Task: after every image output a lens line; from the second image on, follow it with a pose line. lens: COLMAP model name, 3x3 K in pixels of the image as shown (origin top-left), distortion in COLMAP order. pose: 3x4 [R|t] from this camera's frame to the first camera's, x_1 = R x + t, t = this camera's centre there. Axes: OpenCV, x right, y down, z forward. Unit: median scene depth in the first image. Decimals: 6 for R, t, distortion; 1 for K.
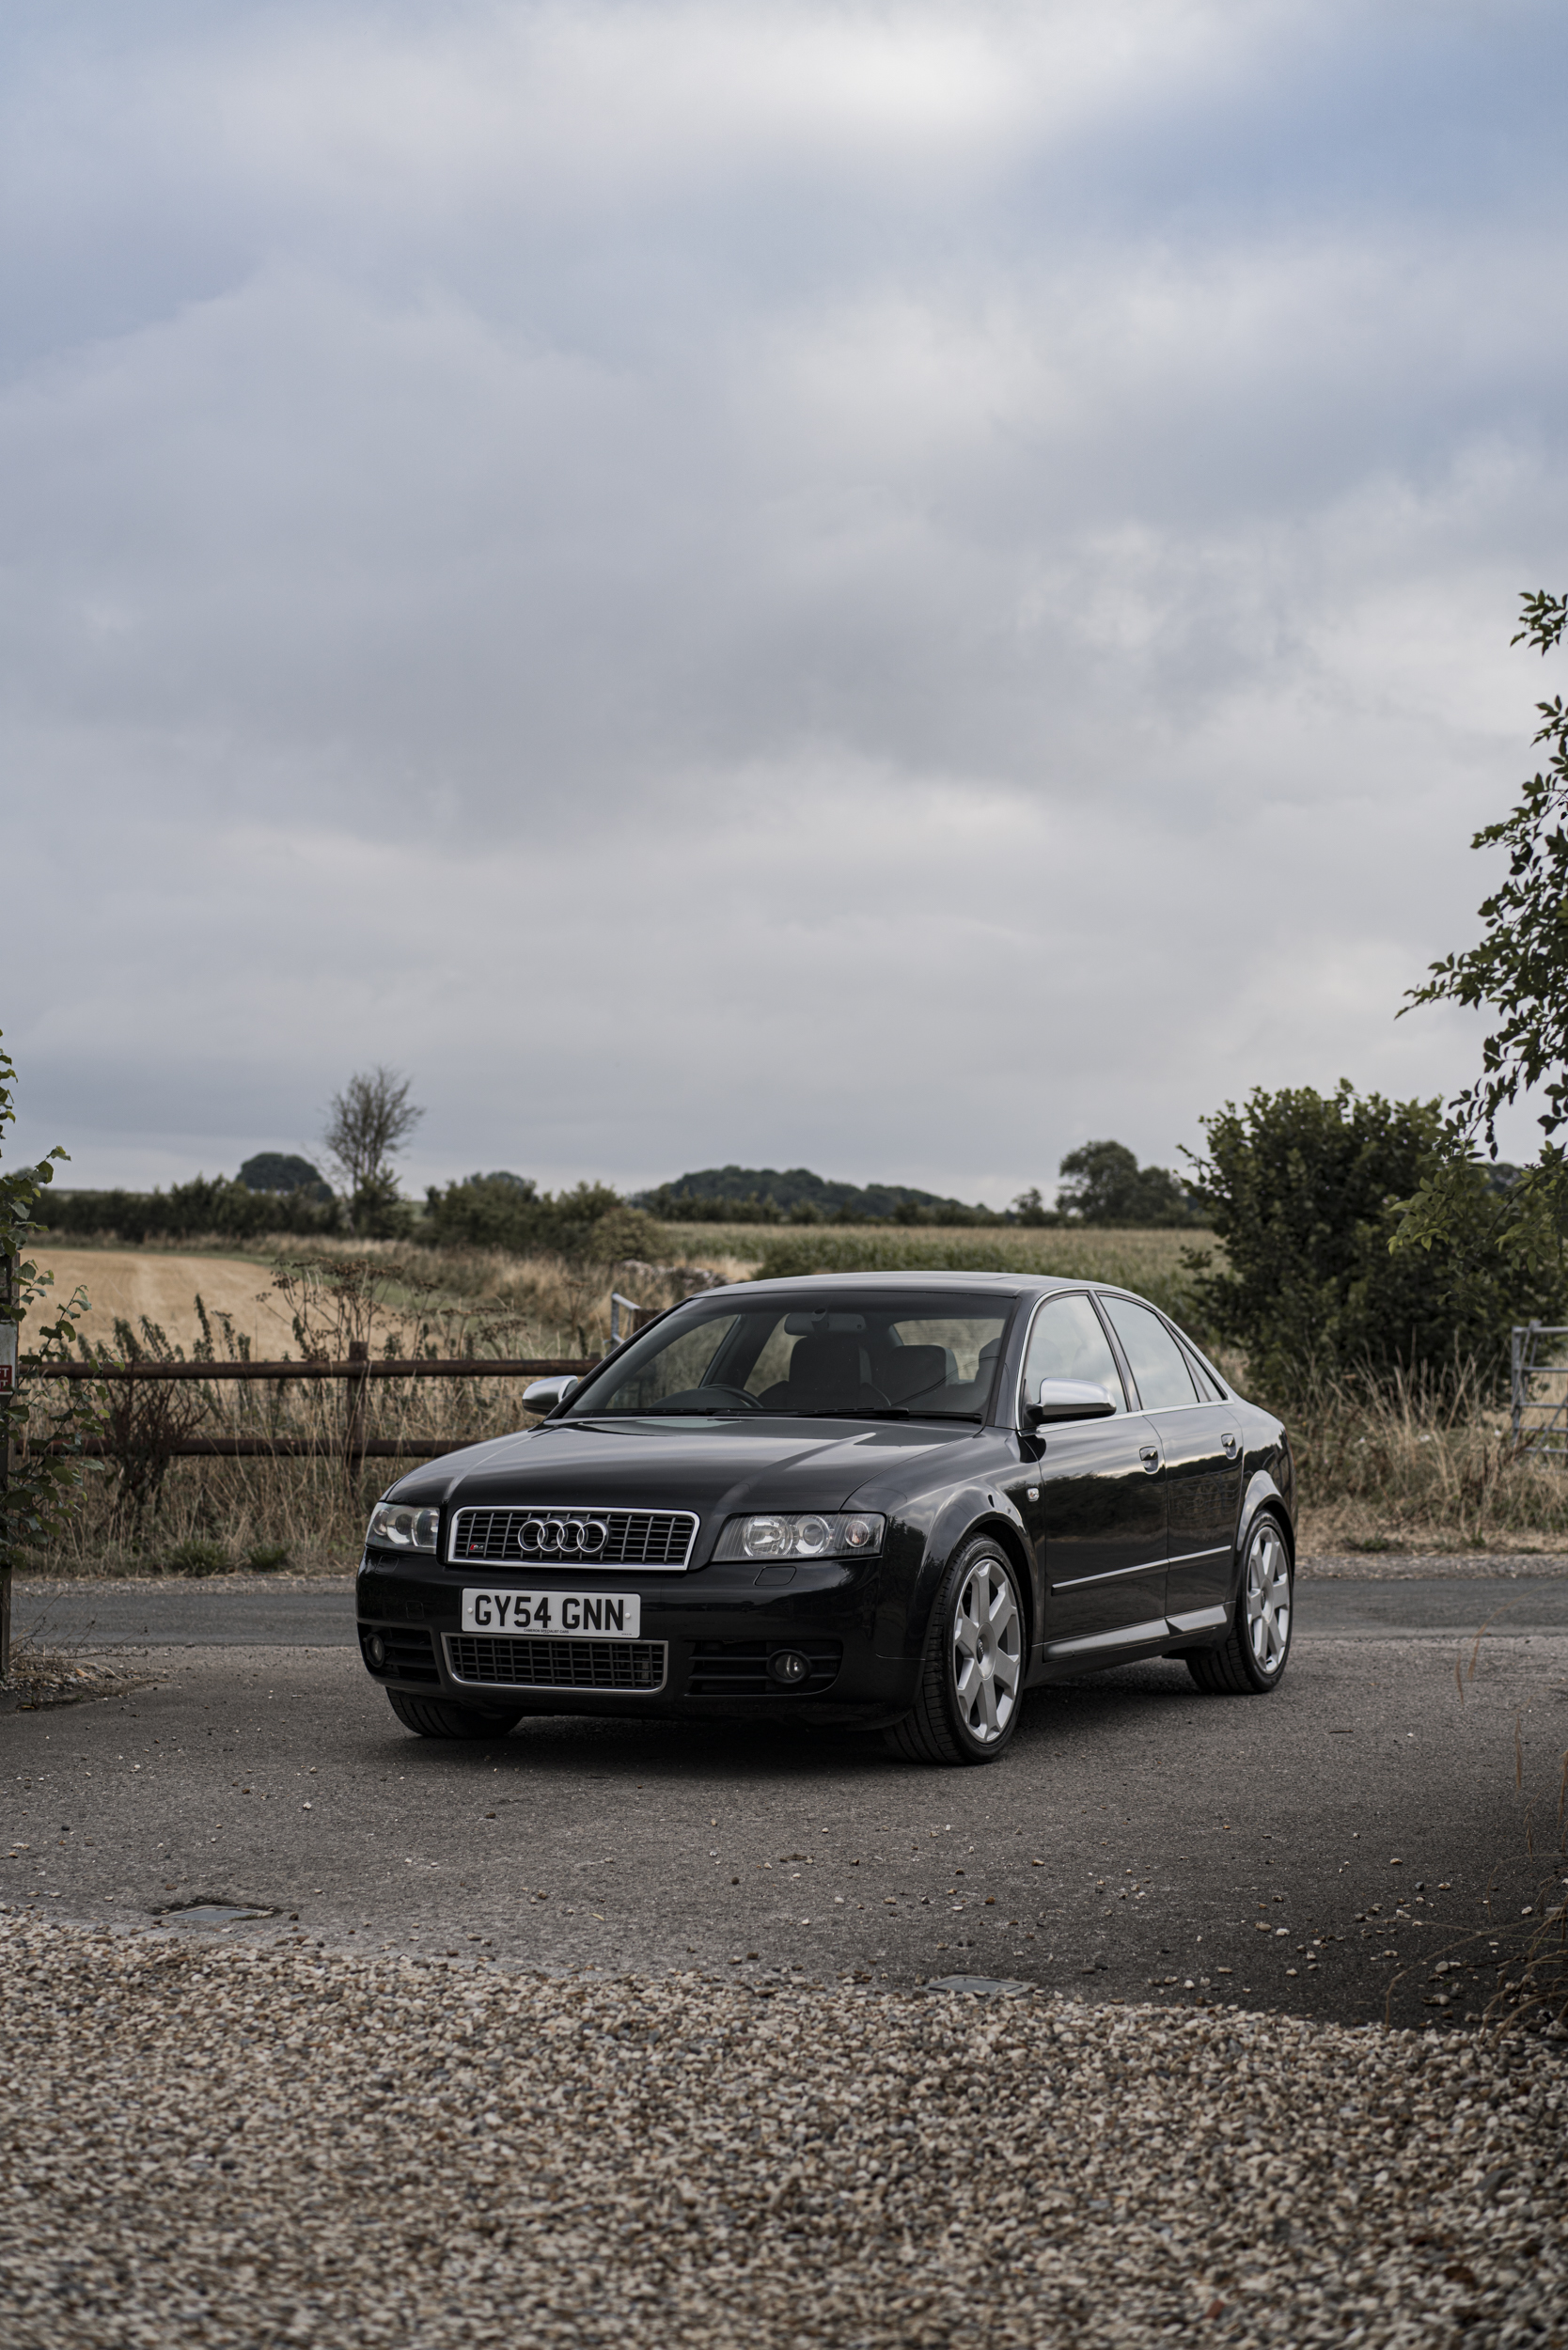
lens RADIAL K [[3646.8, 0, 808.3], [0, 3646.8, 1108.1], [0, 0, 1]] dist [-0.020888, 0.000000]
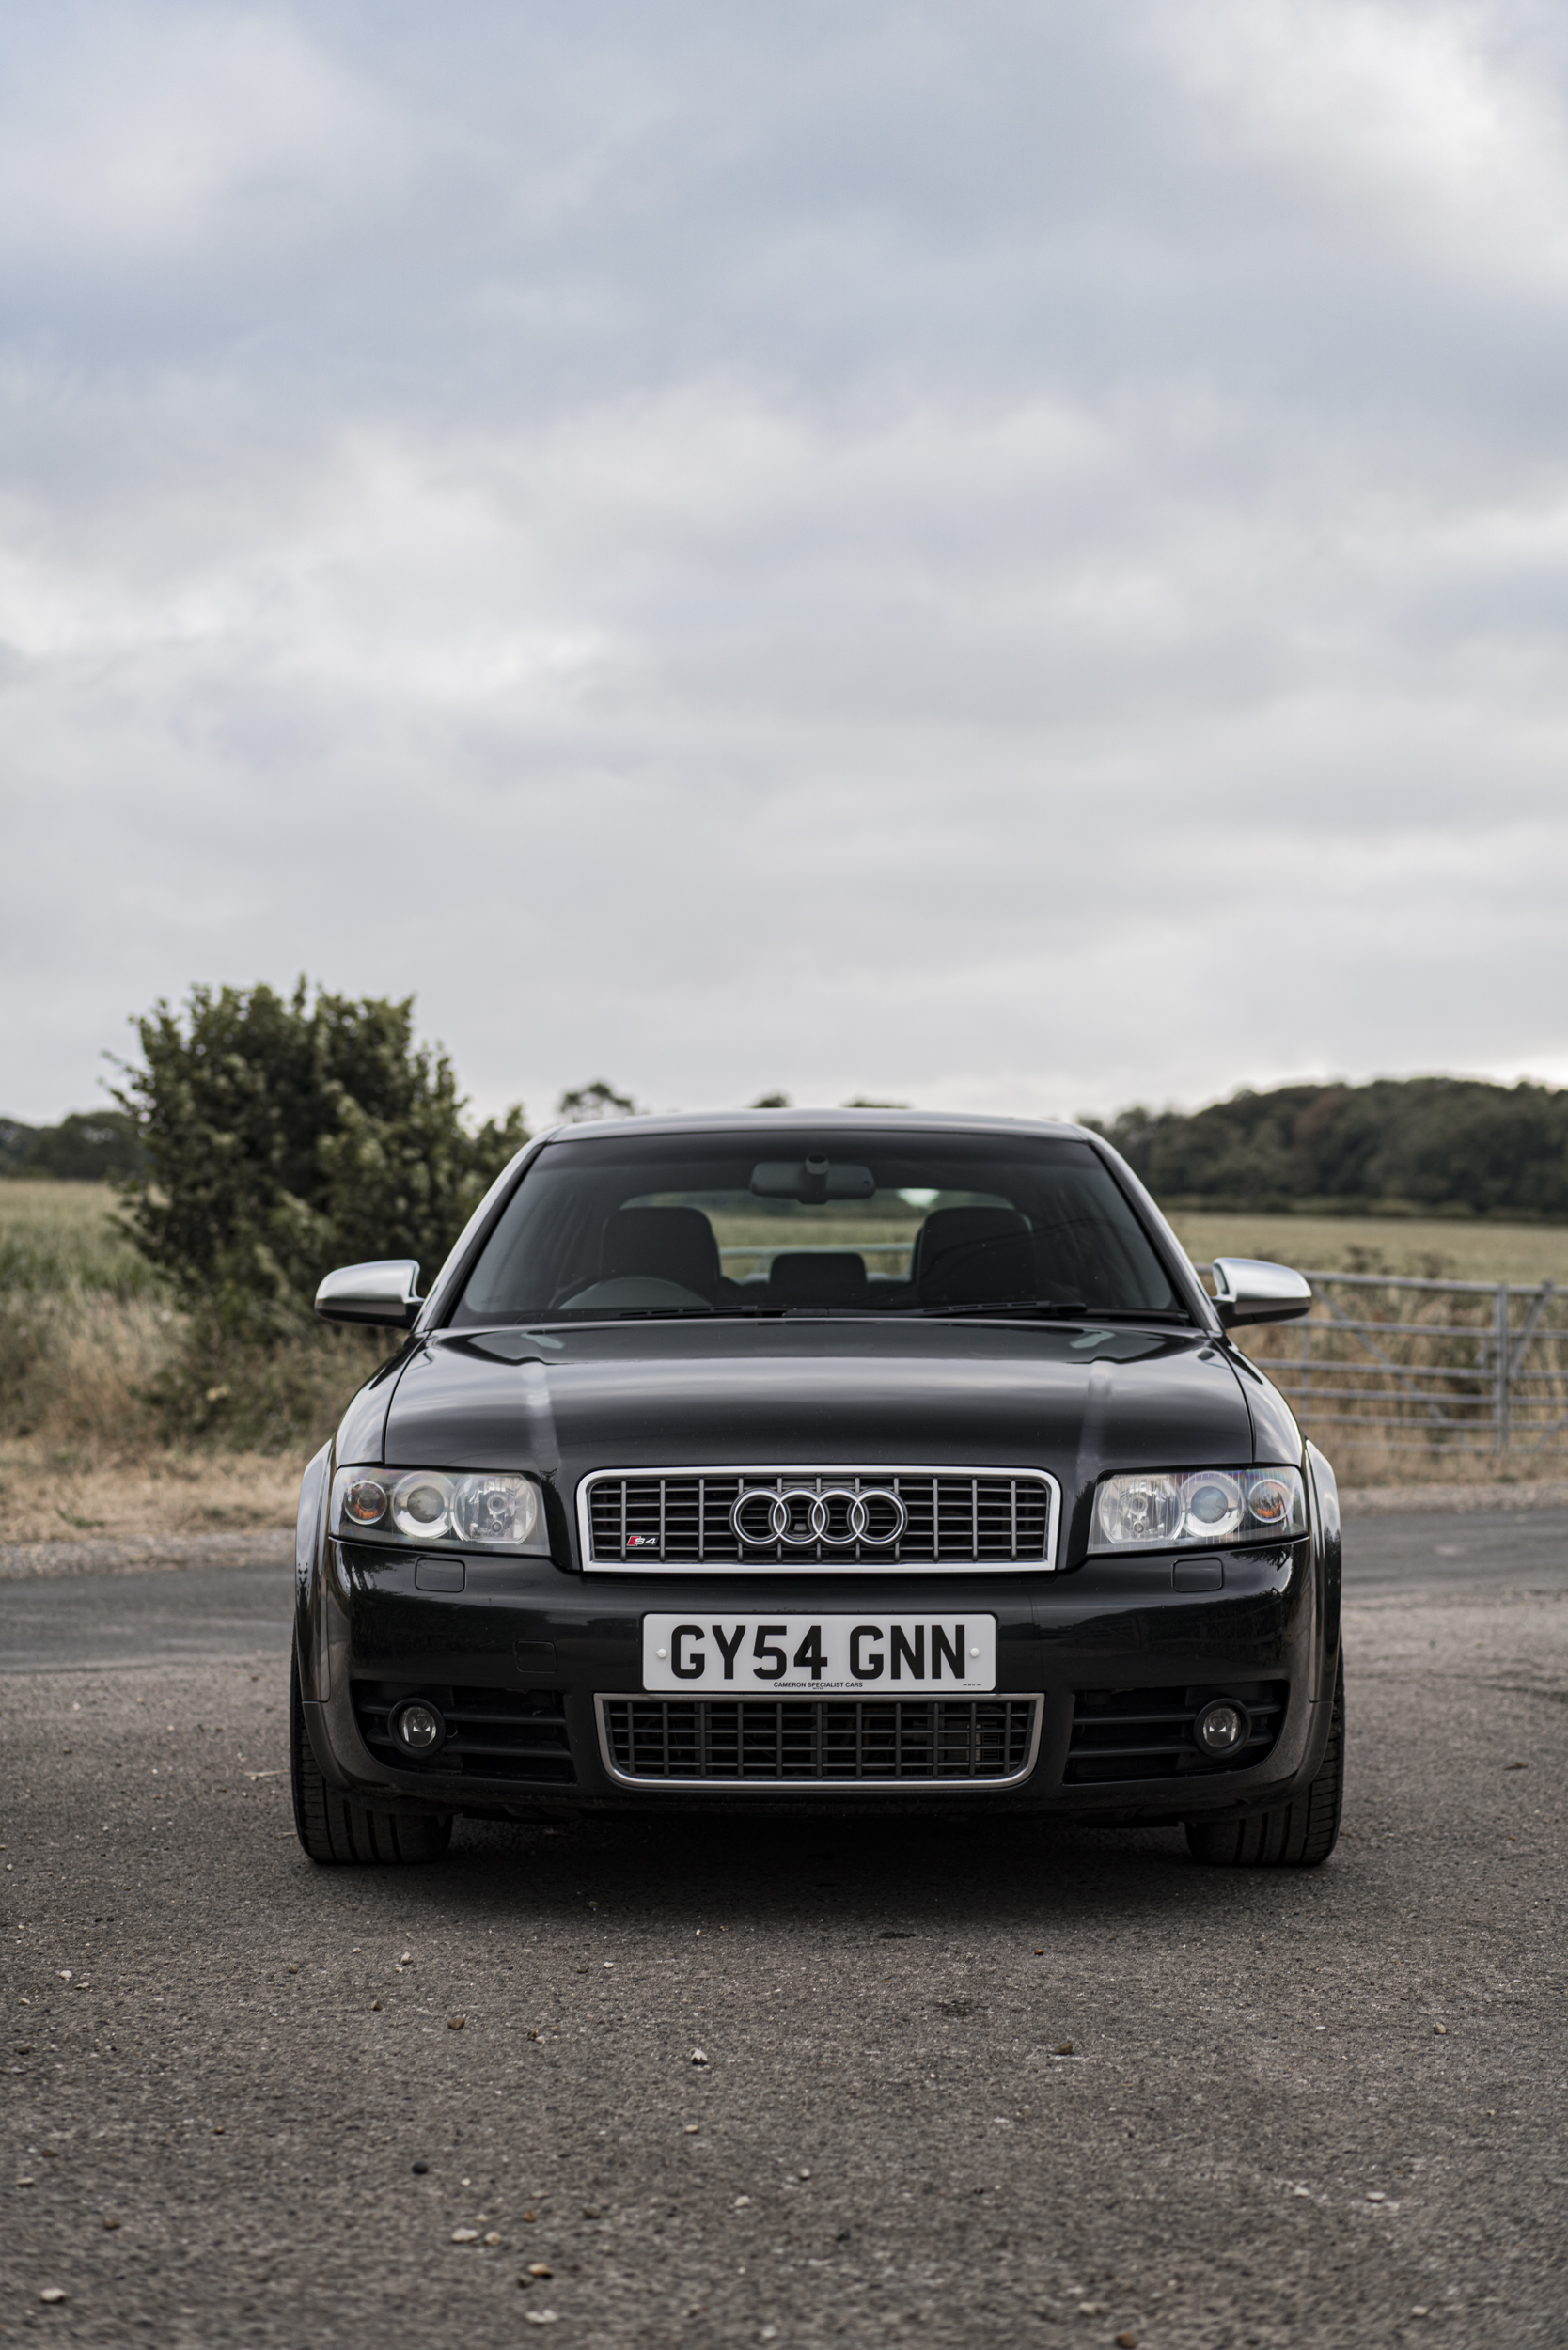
lens RADIAL K [[3646.8, 0, 788.9], [0, 3646.8, 1177.7], [0, 0, 1]] dist [-0.020888, 0.000000]
pose [[0.917203, 0.010782, 0.398273, -0.294341], [-0.023085, 0.999393, 0.026108, 0.048244], [-0.397750, -0.033141, 0.916895, 0.468951]]
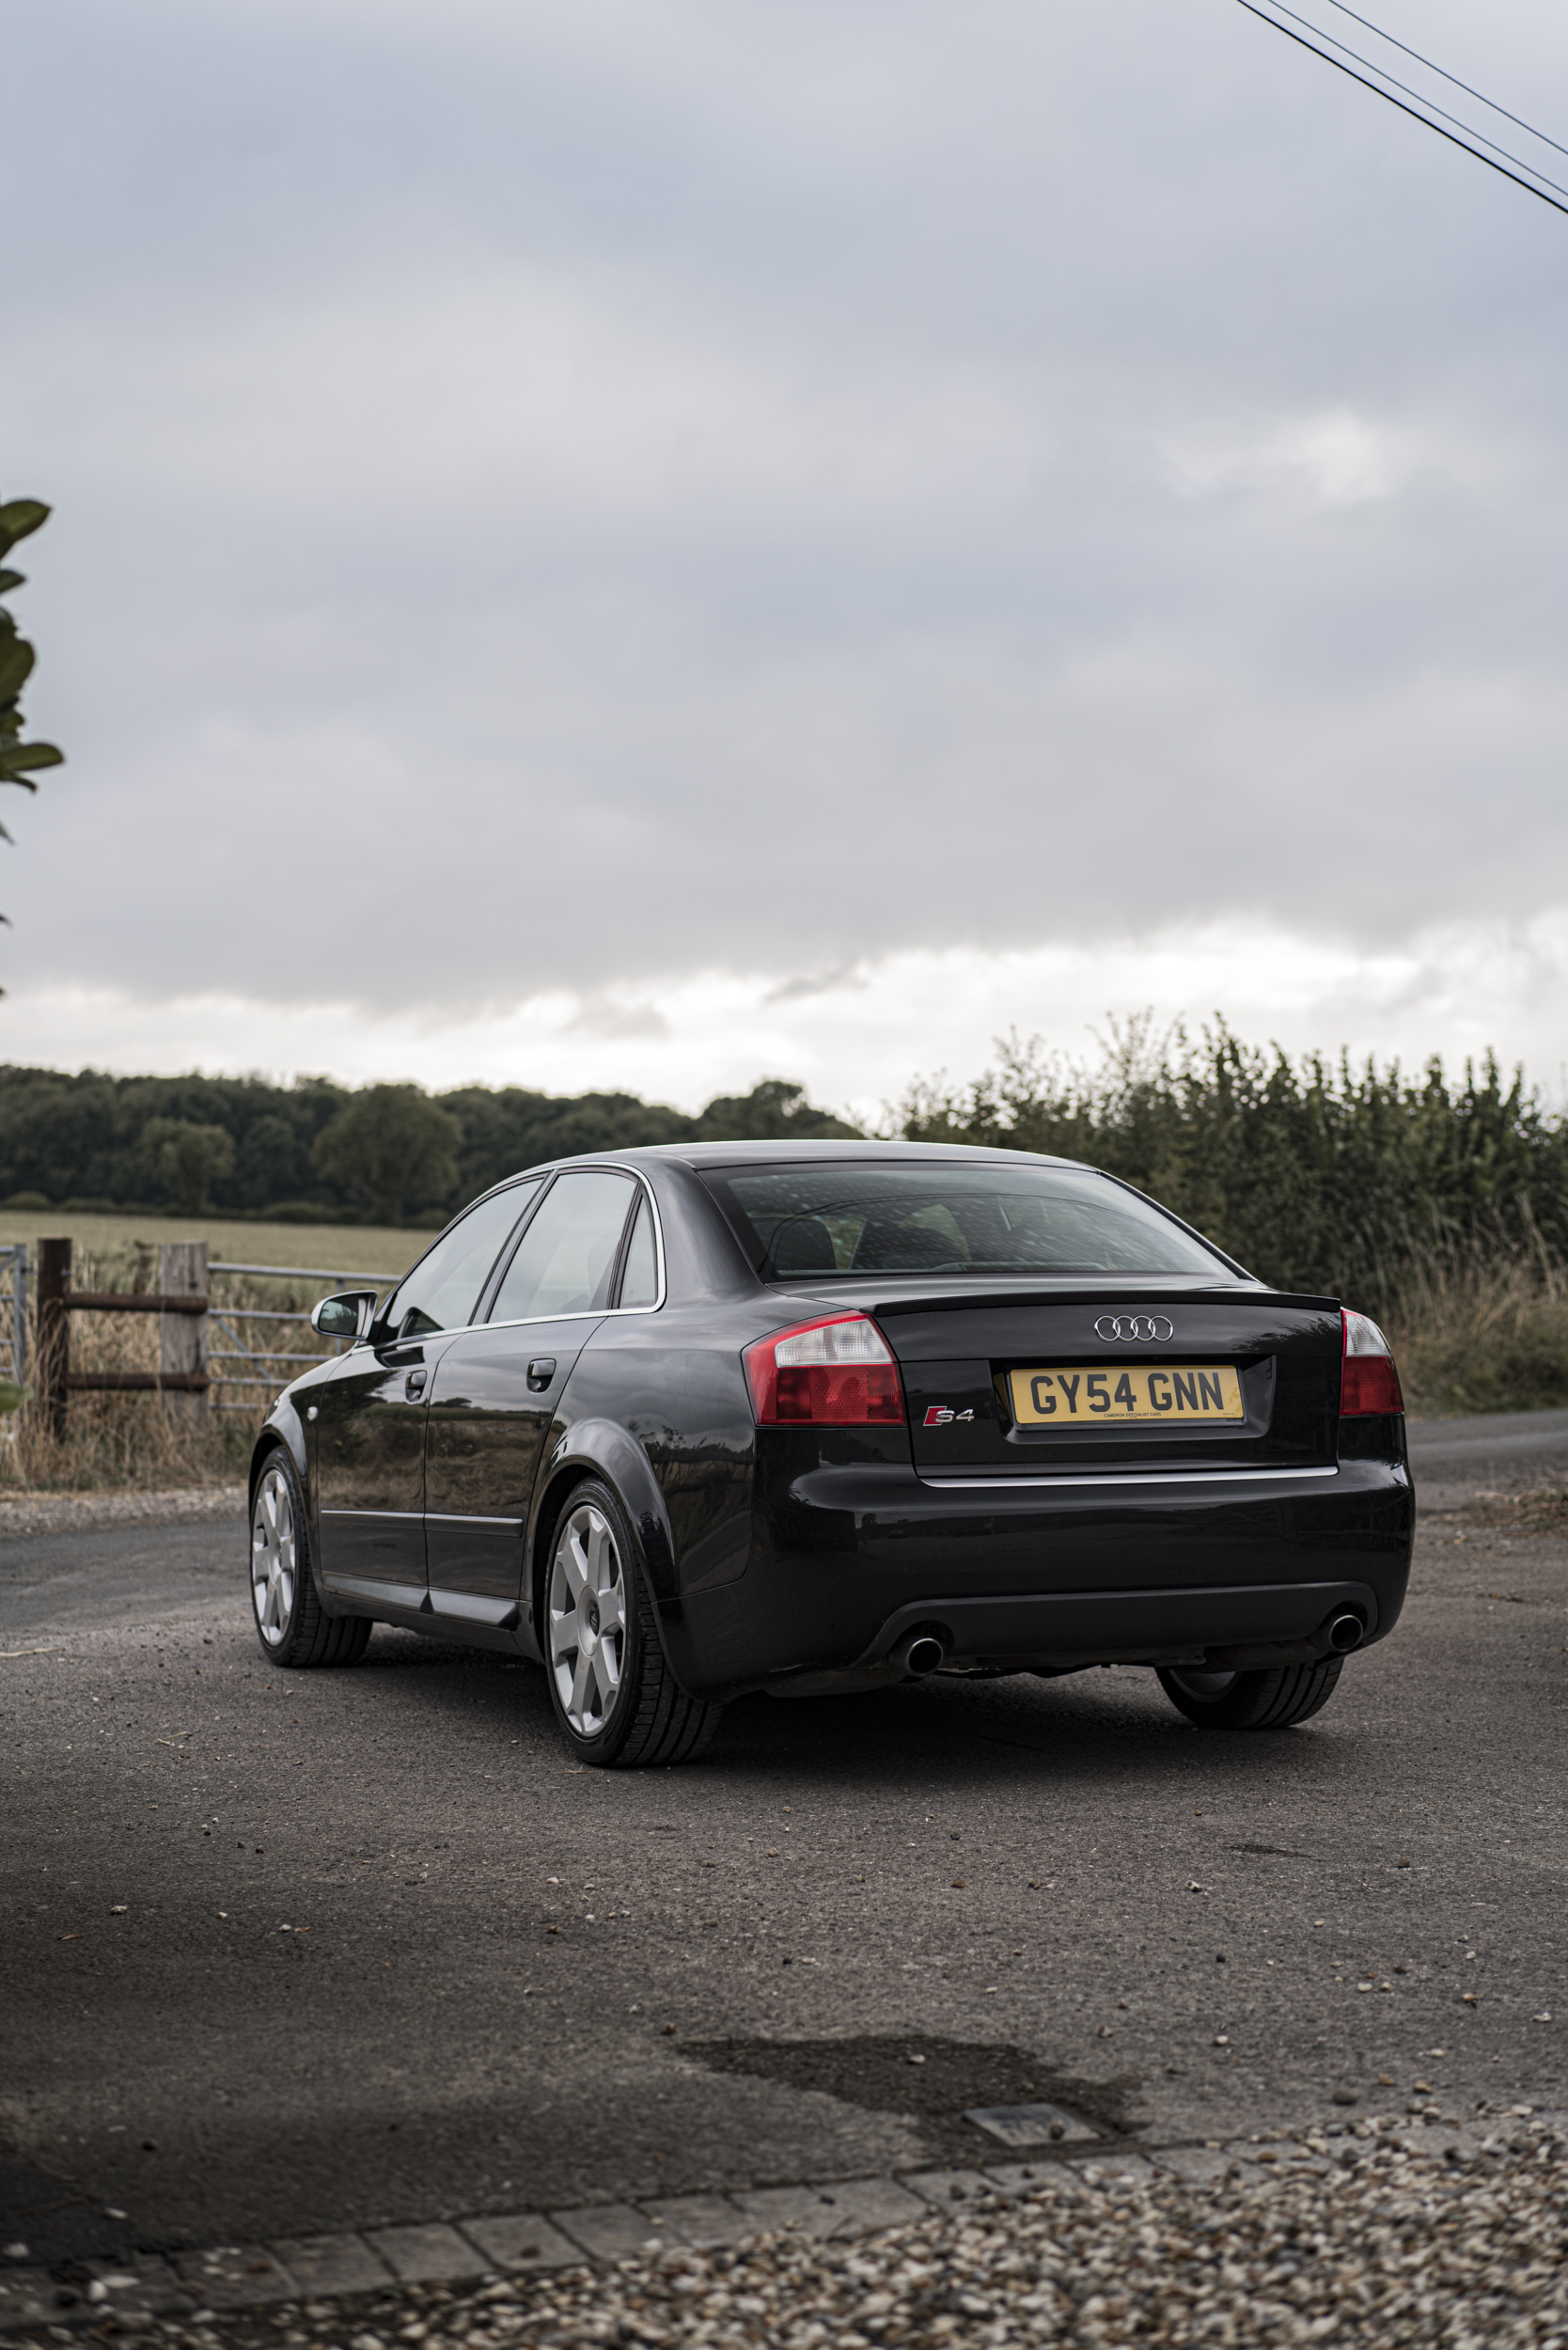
lens RADIAL K [[3646.8, 0, 786.6], [0, 3646.8, 1187.4], [0, 0, 1]] dist [-0.020888, 0.000000]
pose [[0.691492, 0.009210, 0.722325, -0.612509], [-0.034717, 0.999187, 0.020495, 0.042713], [-0.721549, -0.039249, 0.691249, 0.518448]]
